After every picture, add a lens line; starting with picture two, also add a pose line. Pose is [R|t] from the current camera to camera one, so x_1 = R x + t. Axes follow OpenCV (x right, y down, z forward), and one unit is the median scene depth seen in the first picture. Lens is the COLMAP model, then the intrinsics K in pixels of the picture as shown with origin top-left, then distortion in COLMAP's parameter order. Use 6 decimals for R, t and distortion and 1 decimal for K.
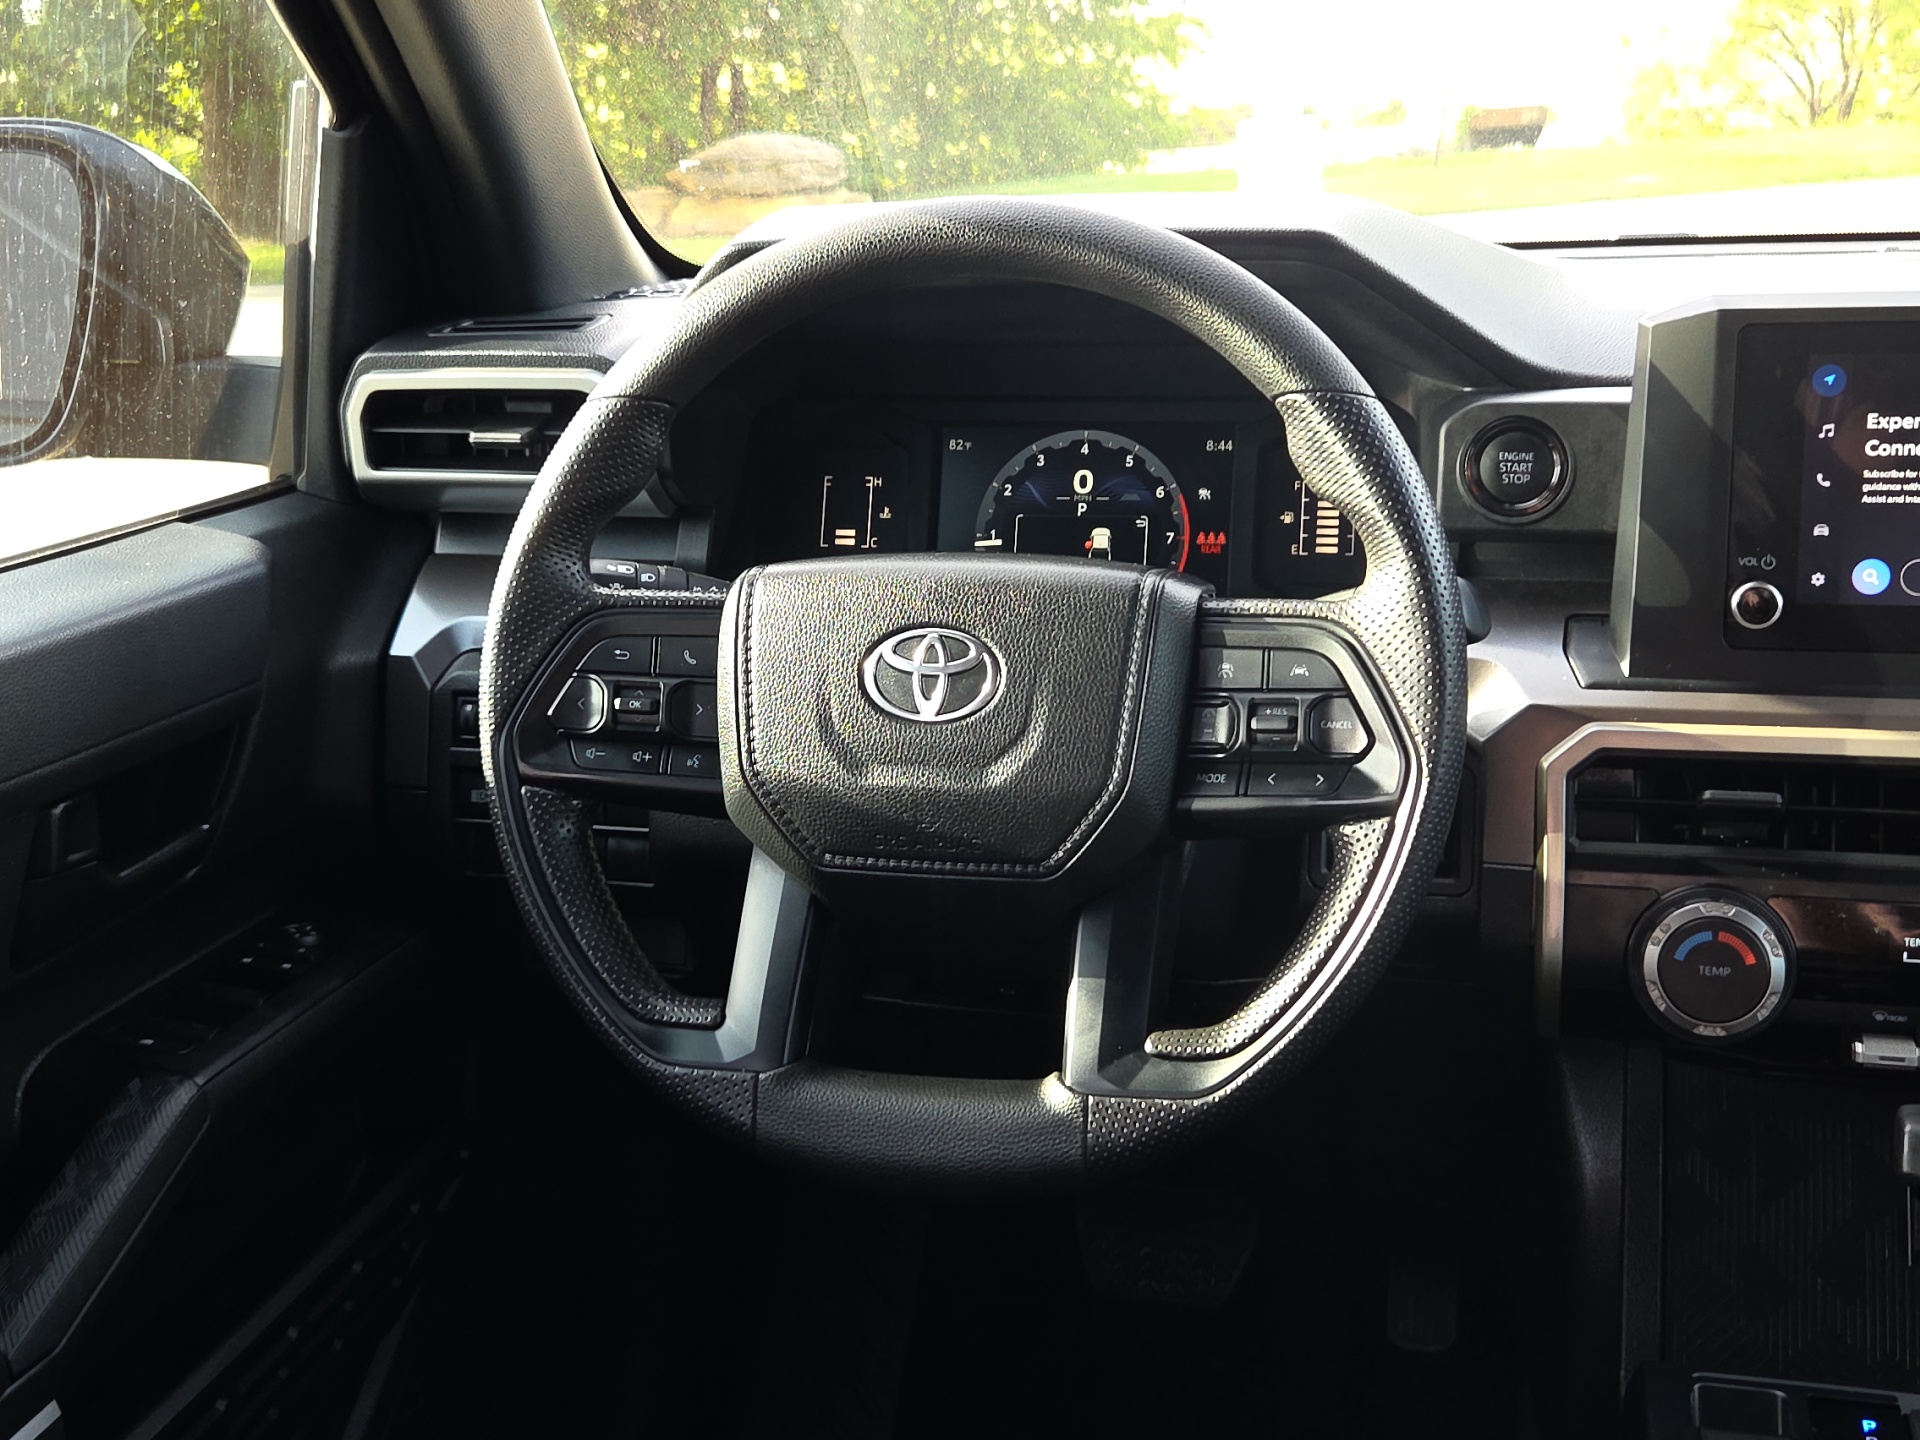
lens RADIAL K [[2316.6, 0, 946.0], [0, 2316.6, 697.2], [0, 0, 1]] dist [0.064243, 0.000000]
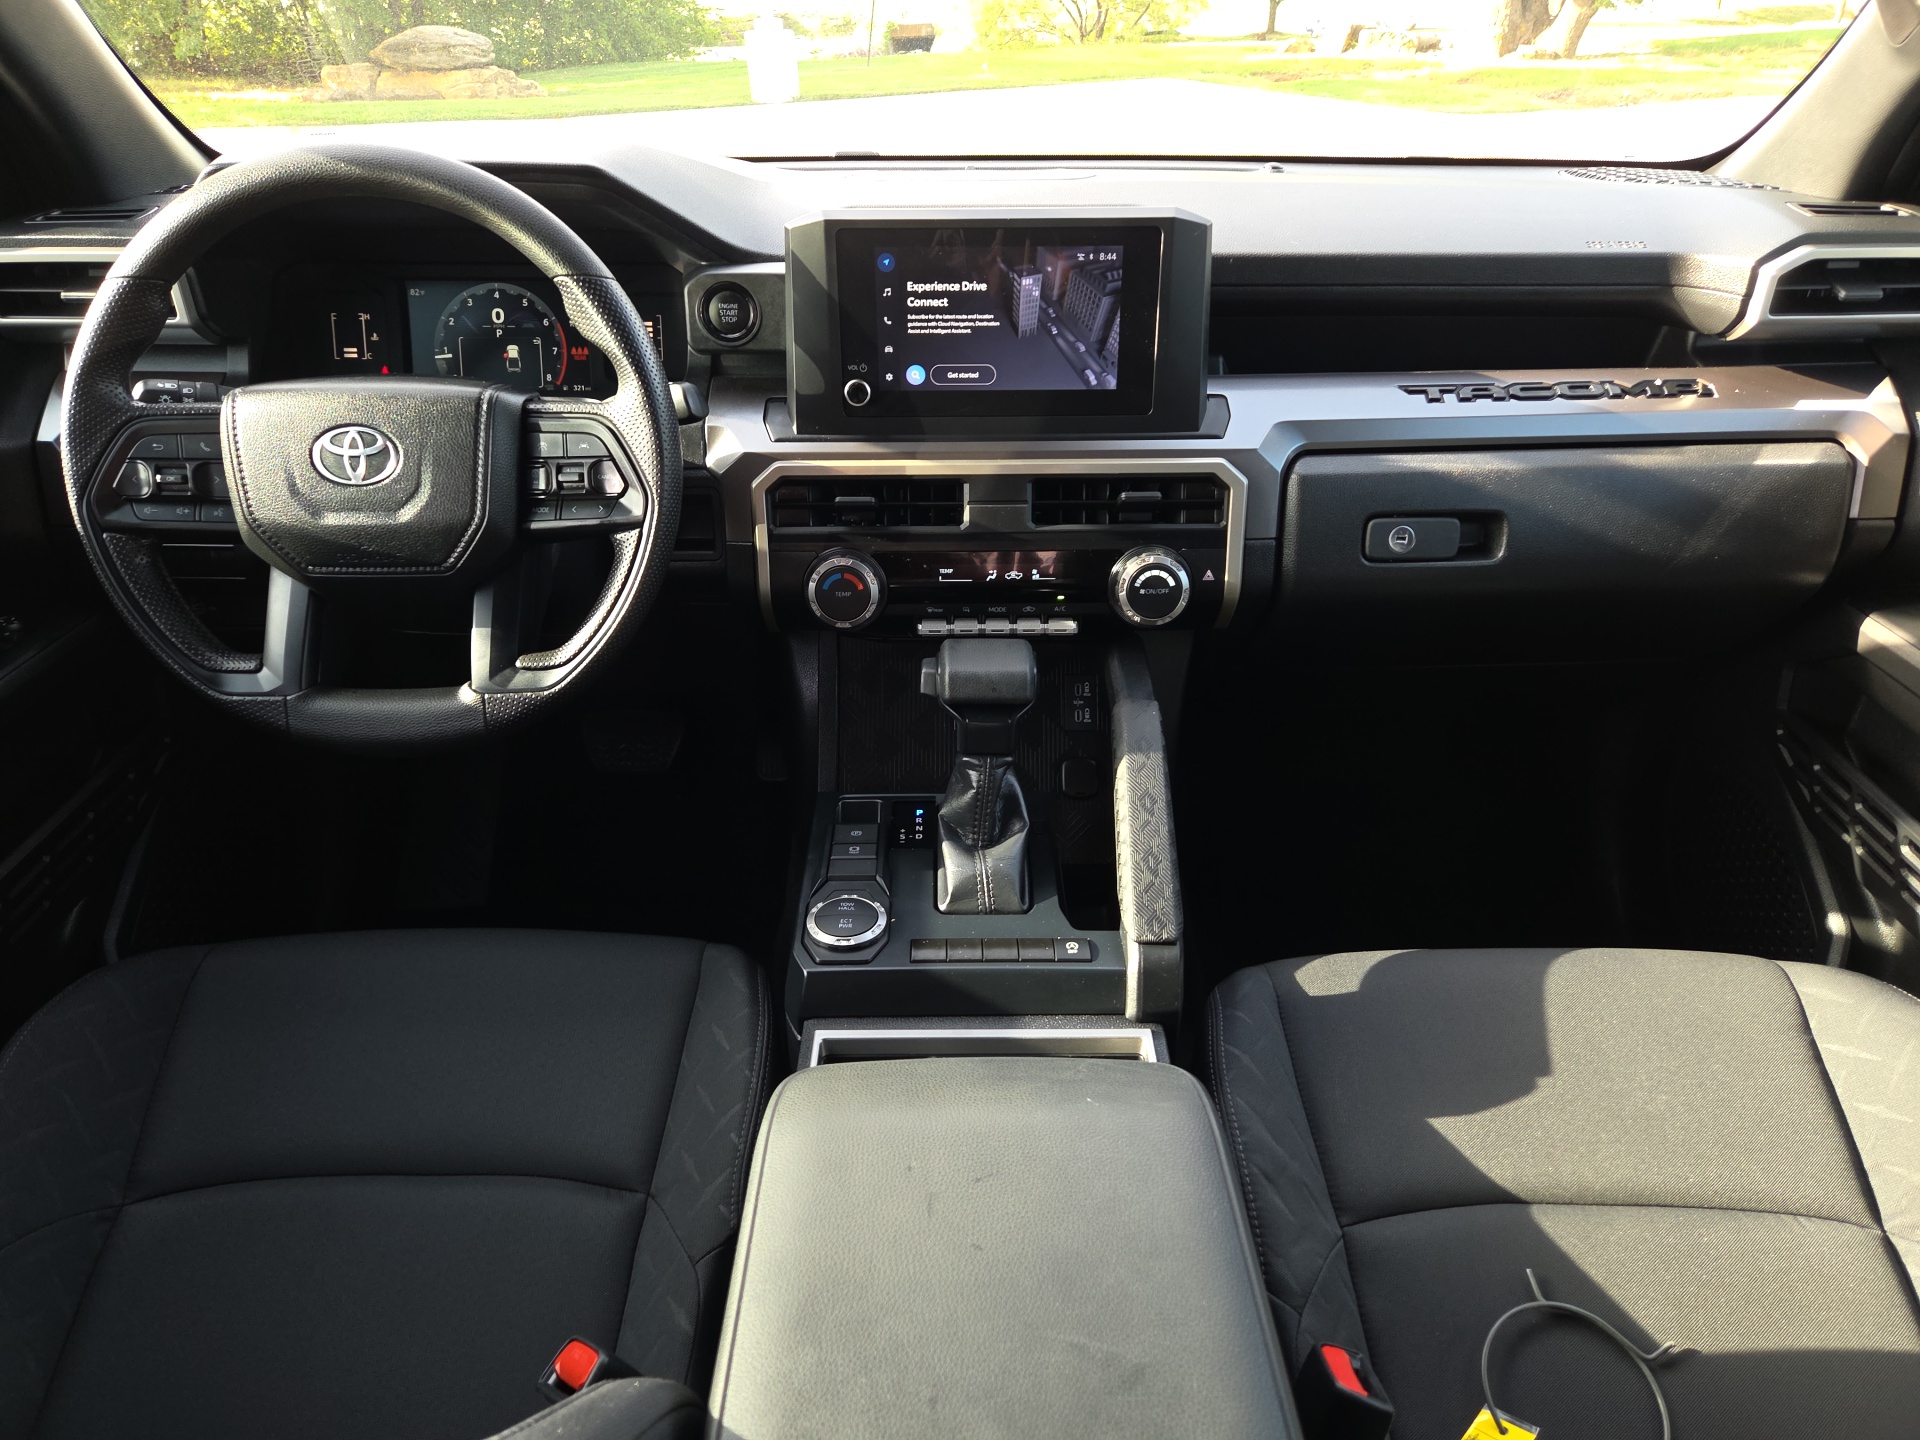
lens RADIAL K [[1286.5, 0, 961.3], [0, 1286.5, 723.9], [0, 0, 1]] dist [0.061158, -0.033637]
pose [[0.966474, -0.097932, 0.237356, 0.159941], [0.036685, 0.967590, 0.249847, -0.038283], [-0.254131, -0.232763, 0.938743, -0.033143]]
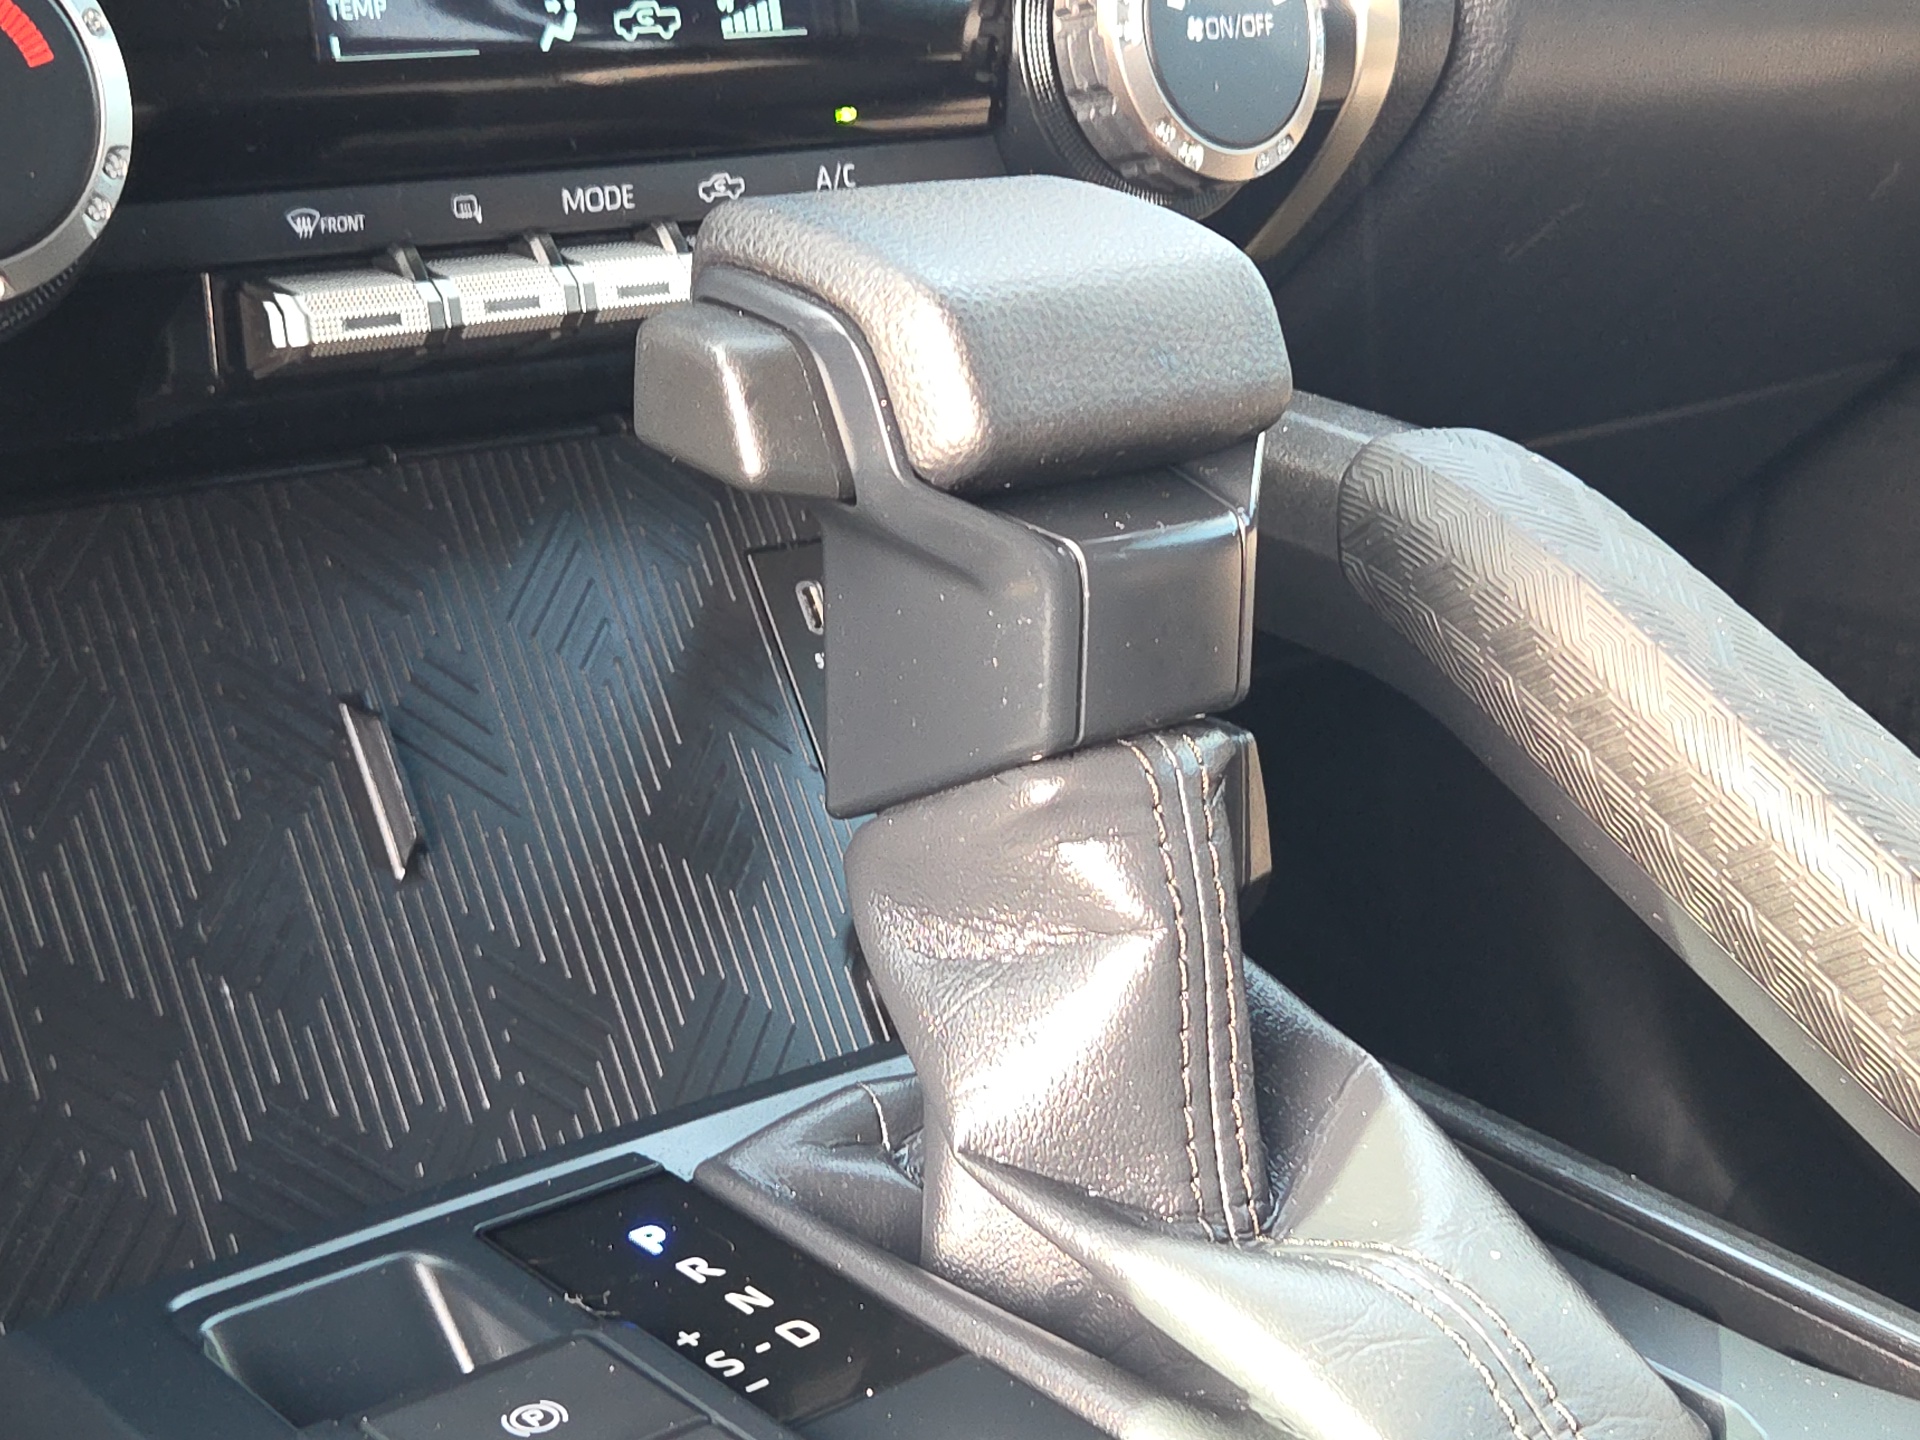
lens RADIAL K [[3083.8, 0, 977.4], [0, 3083.8, 714.4], [0, 0, 1]] dist [0.068647, 0.000000]
pose [[0.553095, -0.204382, 0.807659, 0.045879], [0.153646, 0.977837, 0.142228, 0.158234], [-0.818827, 0.045428, 0.572239, 0.635113]]
